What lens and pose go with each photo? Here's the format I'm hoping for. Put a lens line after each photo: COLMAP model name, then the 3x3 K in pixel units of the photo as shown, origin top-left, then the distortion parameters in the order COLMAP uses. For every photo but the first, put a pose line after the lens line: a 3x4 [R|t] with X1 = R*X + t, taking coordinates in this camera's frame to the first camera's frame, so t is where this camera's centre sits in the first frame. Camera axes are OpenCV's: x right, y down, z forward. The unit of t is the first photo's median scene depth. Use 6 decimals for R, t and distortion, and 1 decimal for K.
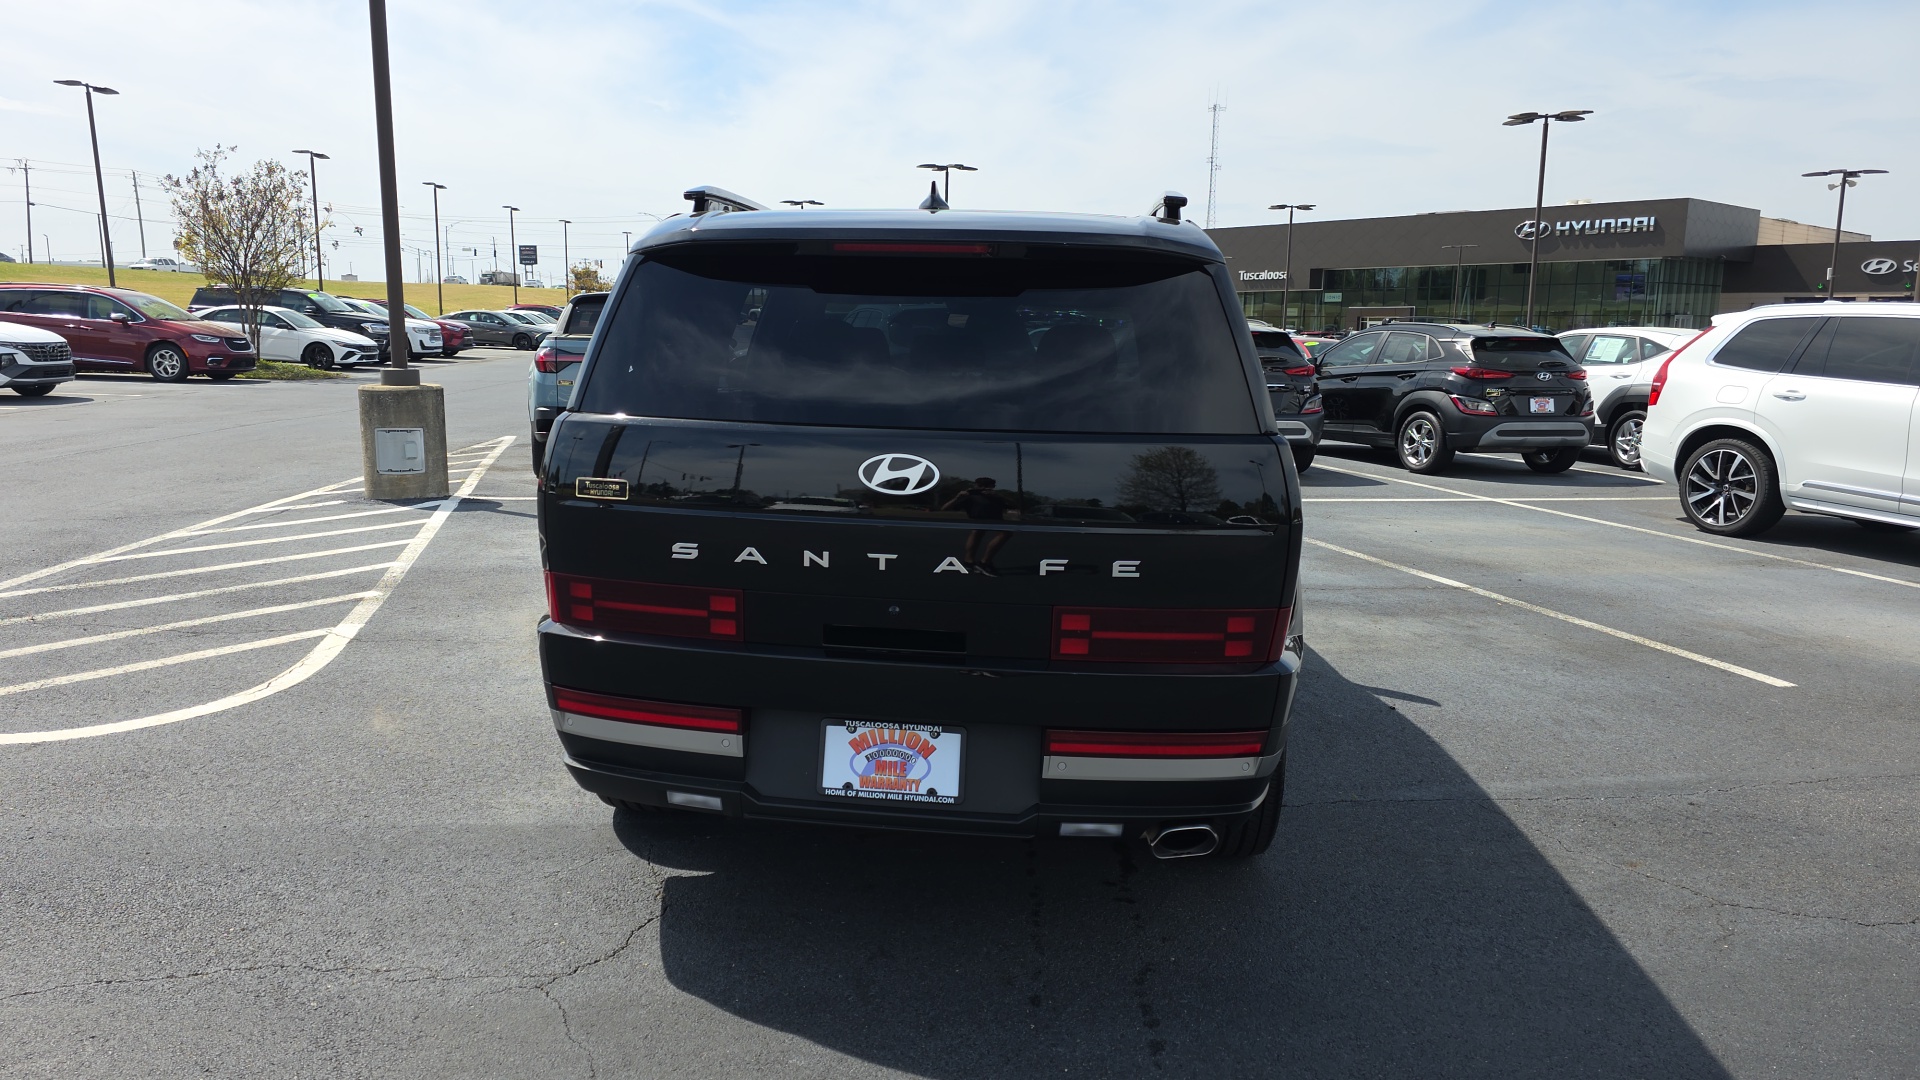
lens RADIAL K [[1288.9, 0, 936.7], [0, 1288.9, 535.2], [0, 0, 1]] dist [0.045233, -0.054083]
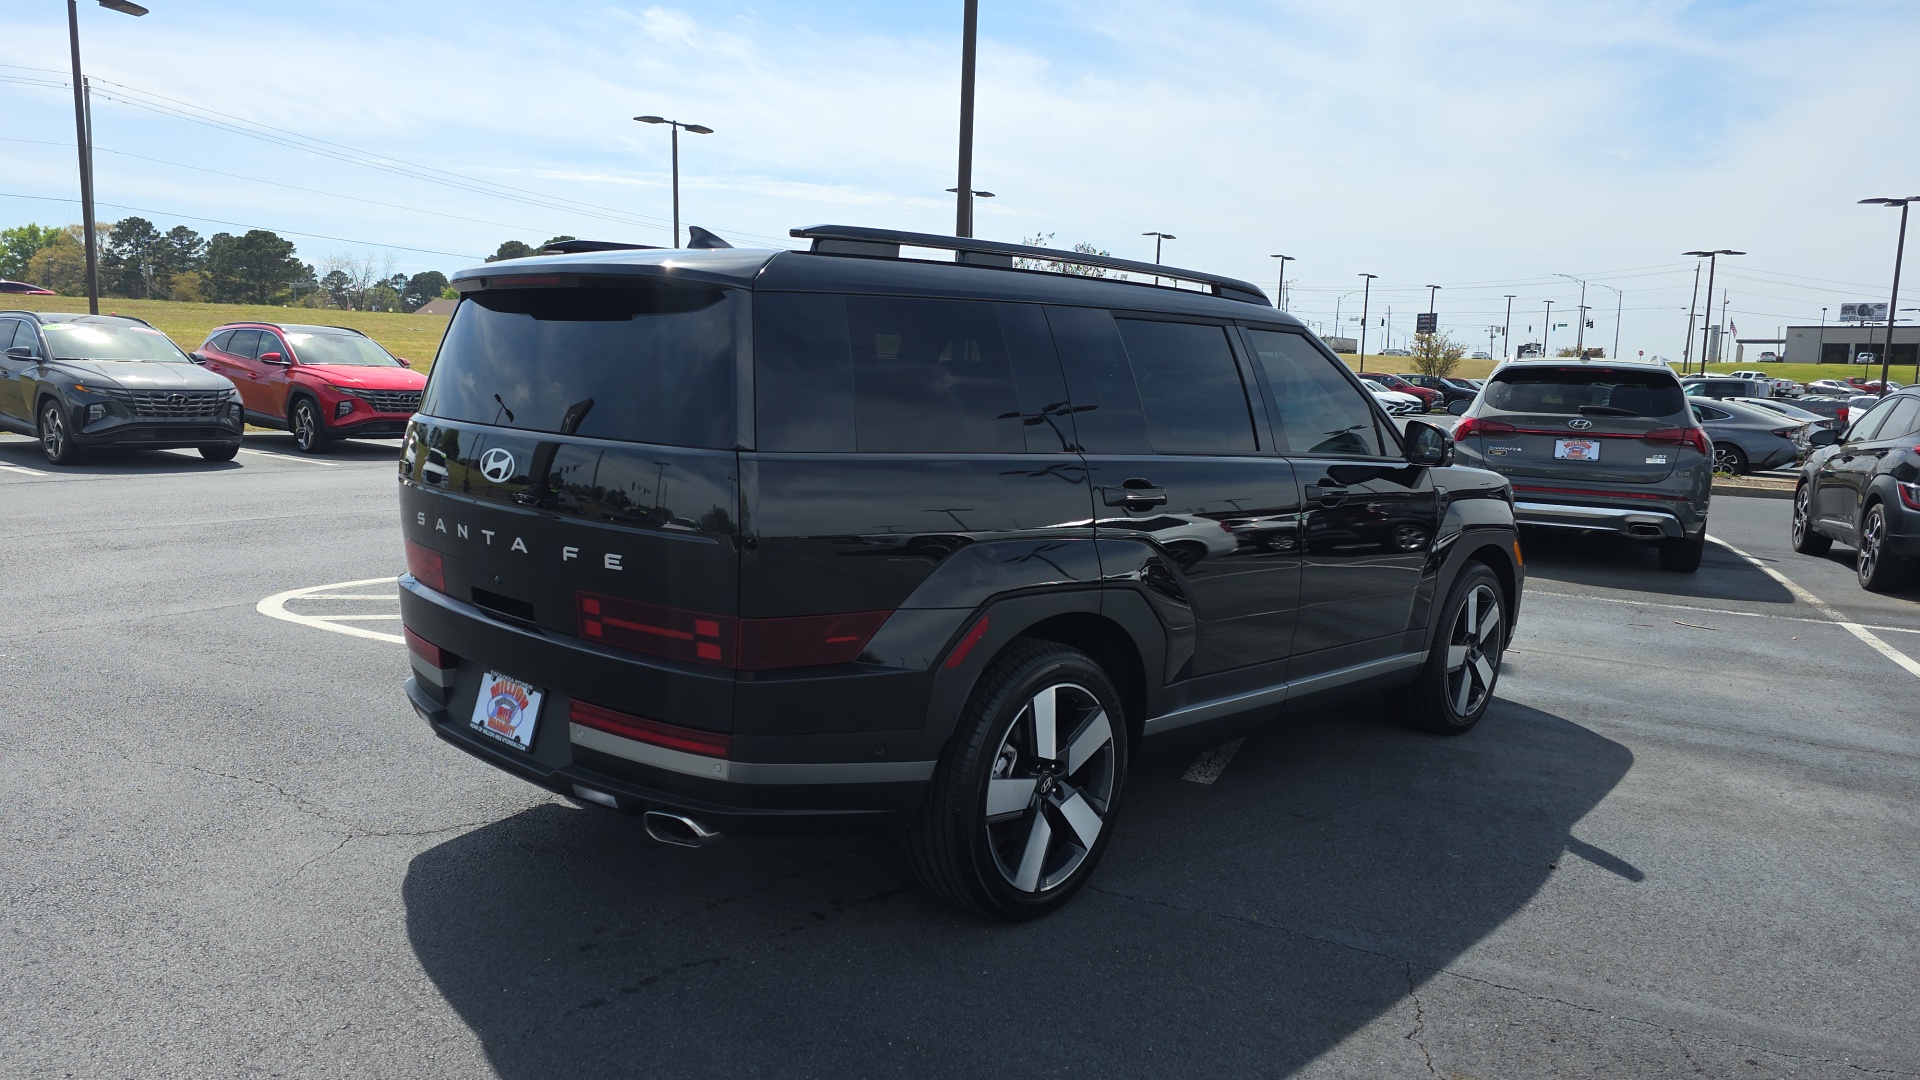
lens RADIAL K [[1321.3, 0, 909.1], [0, 1321.3, 568.6], [0, 0, 1]] dist [0.066402, -0.059999]
pose [[0.788065, 0.098166, -0.607714, 0.989157], [-0.118129, 0.992972, 0.007212, -0.005778], [0.604151, 0.066105, 0.794123, 0.242203]]
